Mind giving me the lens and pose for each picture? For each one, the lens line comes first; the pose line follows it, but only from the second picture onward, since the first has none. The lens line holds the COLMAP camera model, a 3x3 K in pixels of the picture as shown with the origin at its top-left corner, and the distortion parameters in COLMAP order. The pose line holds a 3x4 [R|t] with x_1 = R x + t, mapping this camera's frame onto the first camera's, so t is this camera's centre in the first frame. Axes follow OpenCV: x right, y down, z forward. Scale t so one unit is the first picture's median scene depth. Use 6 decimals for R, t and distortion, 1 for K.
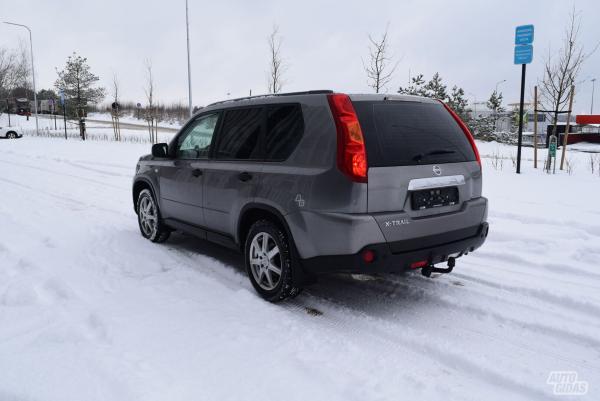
lens RADIAL K [[506.7, 0, 301.3], [0, 506.7, 198.7], [0, 0, 1]] dist [-0.032421, 0.006179]
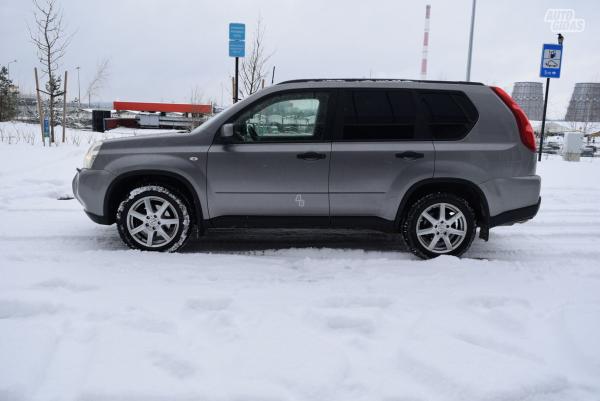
lens RADIAL K [[506.7, 0, 299.4], [0, 506.7, 200.4], [0, 0, 1]] dist [-0.032421, 0.006179]
pose [[0.583590, -0.110983, 0.804428, -0.441539], [0.085291, 0.993515, 0.075194, -0.019814], [-0.807557, 0.024728, 0.589271, 0.222469]]
